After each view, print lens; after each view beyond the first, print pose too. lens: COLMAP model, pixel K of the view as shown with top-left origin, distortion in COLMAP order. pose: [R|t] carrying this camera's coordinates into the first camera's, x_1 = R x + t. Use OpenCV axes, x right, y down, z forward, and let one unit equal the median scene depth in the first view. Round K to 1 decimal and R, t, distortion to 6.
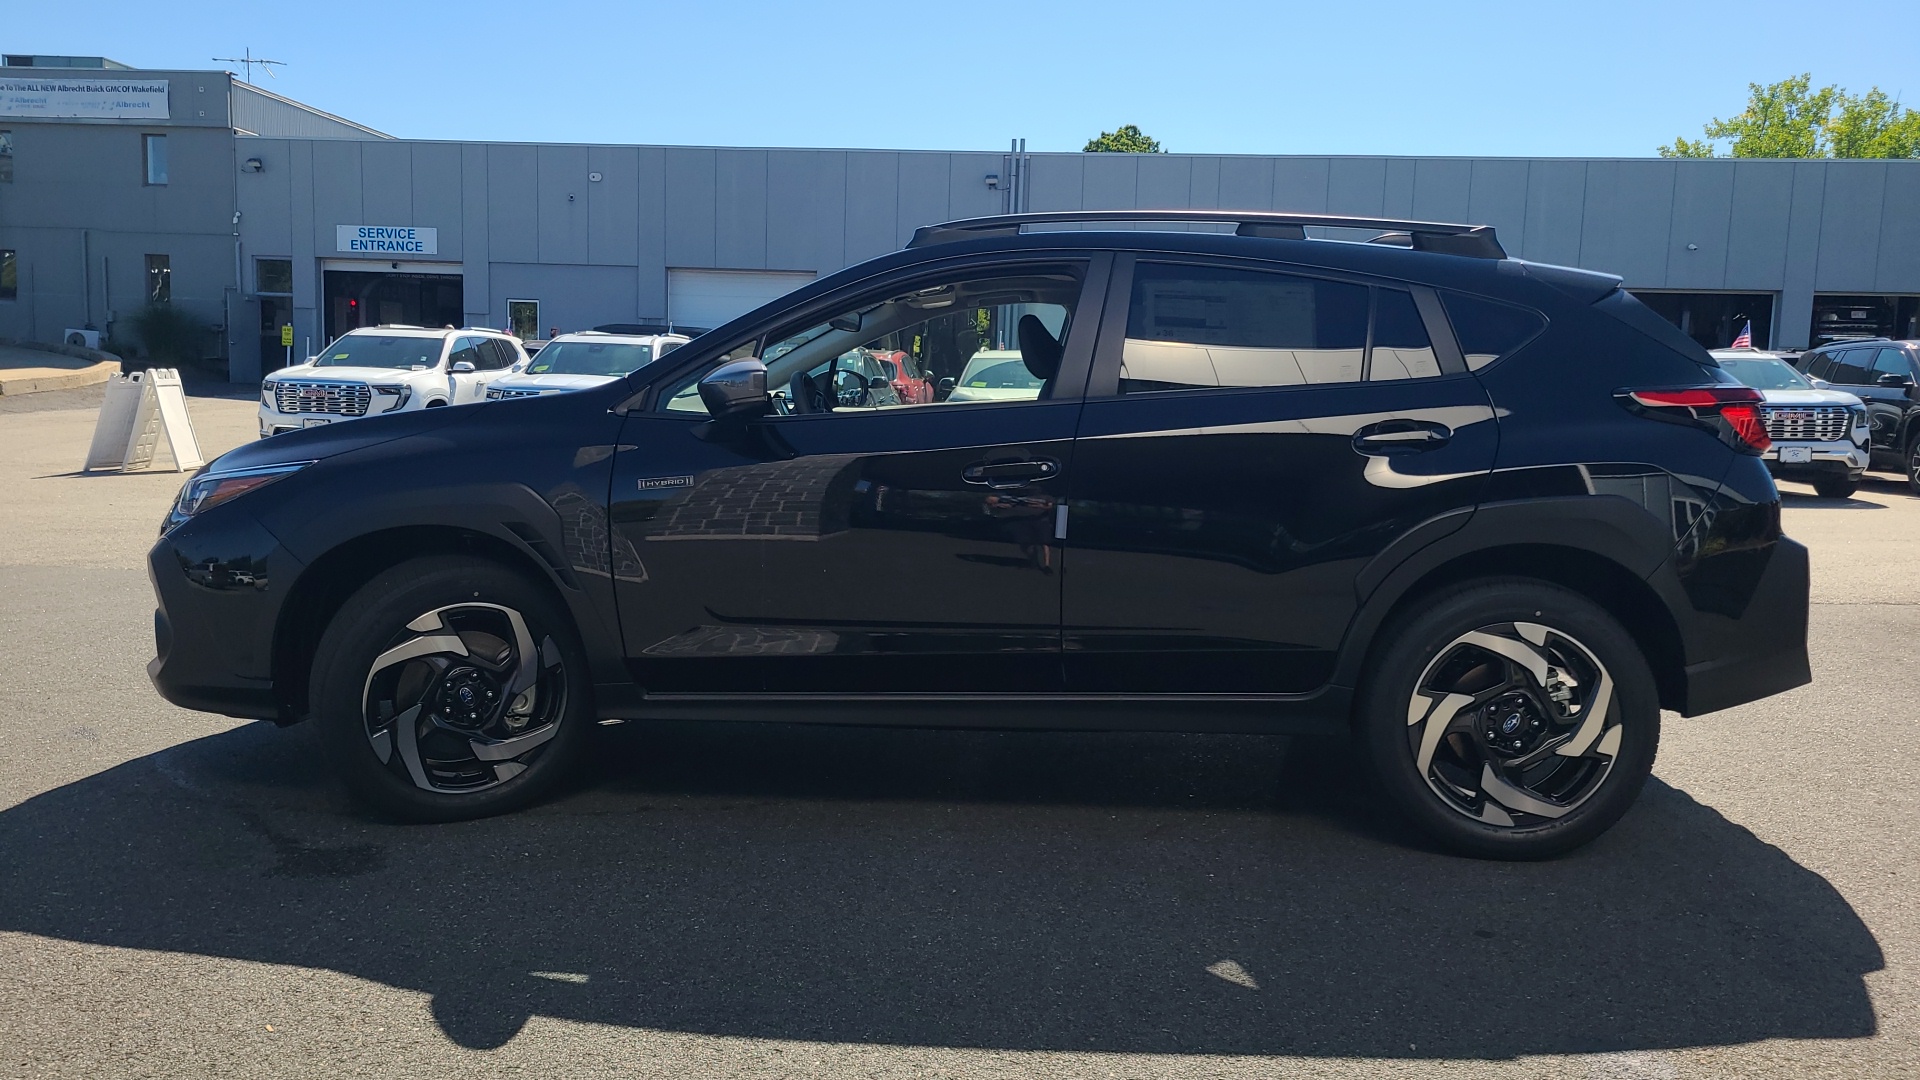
lens RADIAL K [[1430.2, 0, 957.3], [0, 1430.2, 517.5], [0, 0, 1]] dist [0.054959, -0.040309]
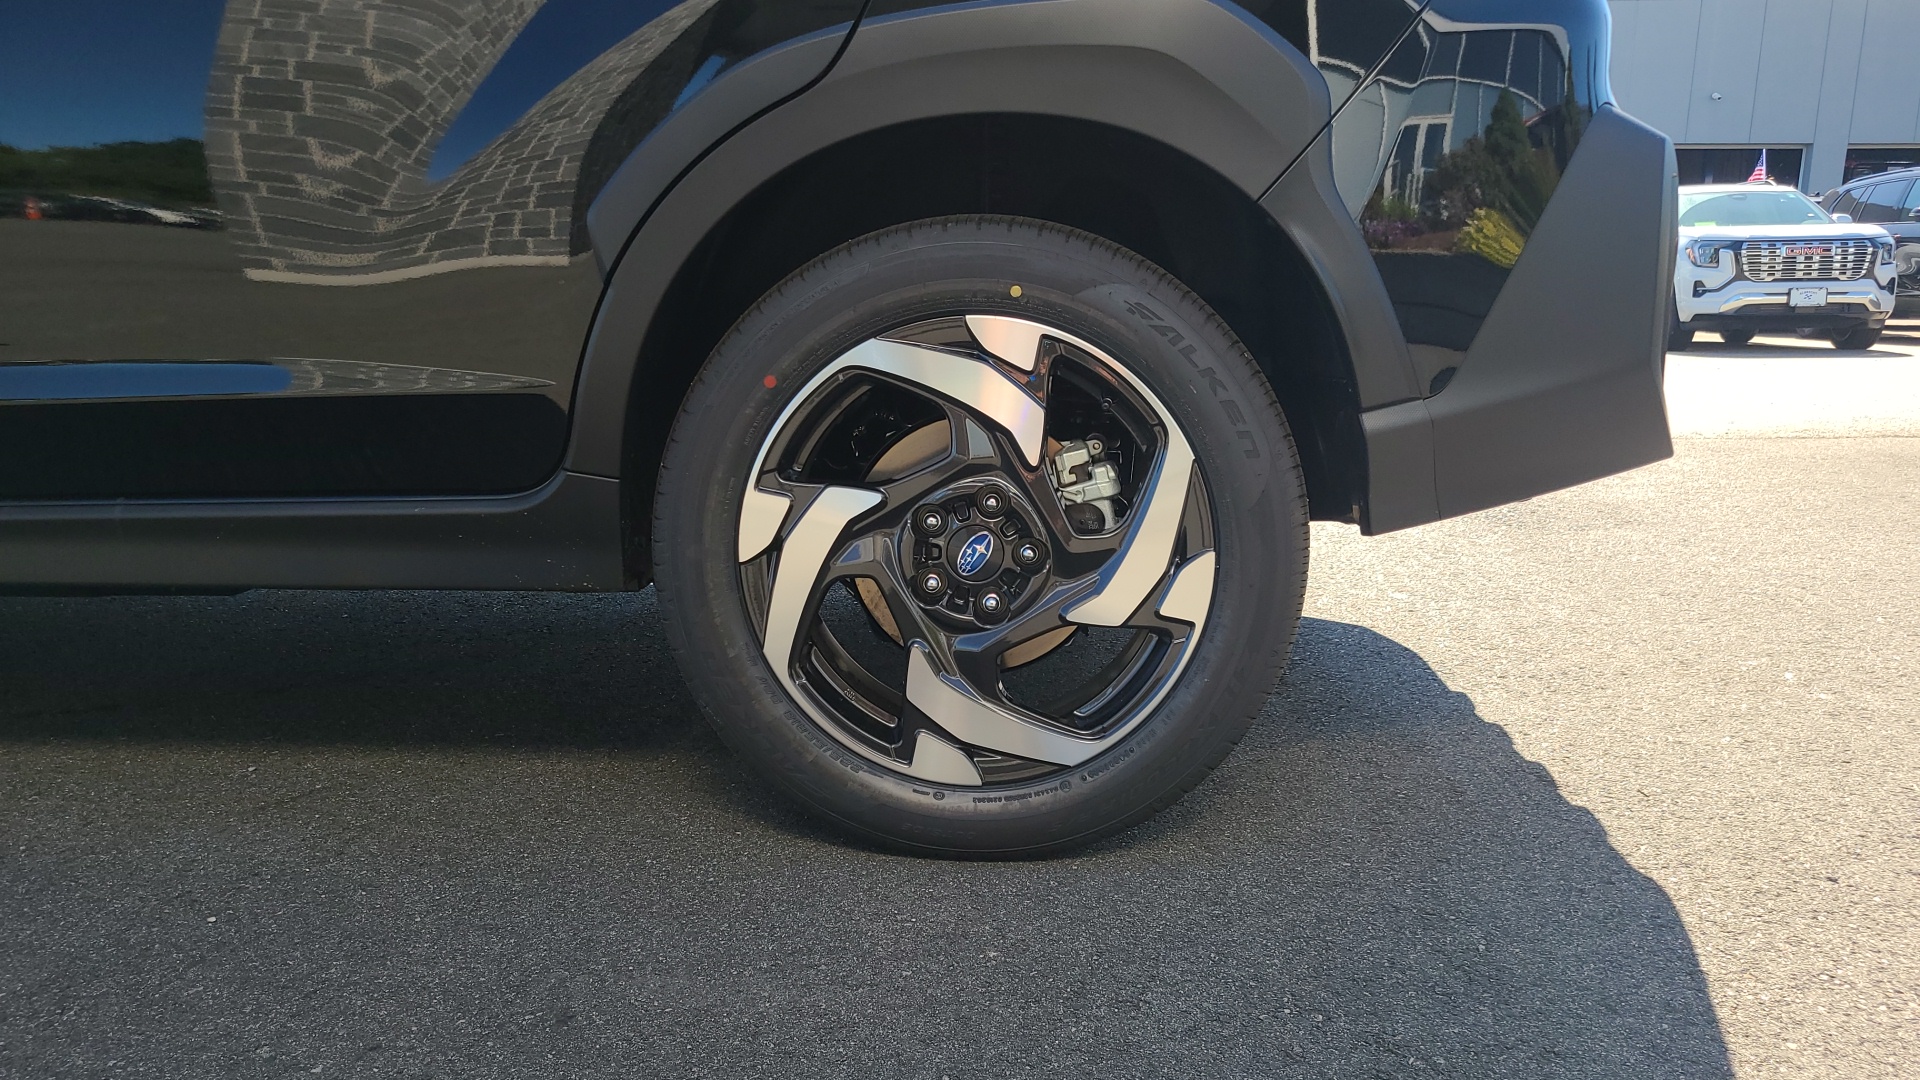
lens RADIAL K [[1448.6, 0, 952.2], [0, 1448.6, 543.2], [0, 0, 1]] dist [0.029861, -0.006776]
pose [[0.999879, -0.009677, -0.012211, 0.382128], [0.010703, 0.996152, 0.086983, 0.101082], [0.011322, -0.087104, 0.996135, 0.561988]]
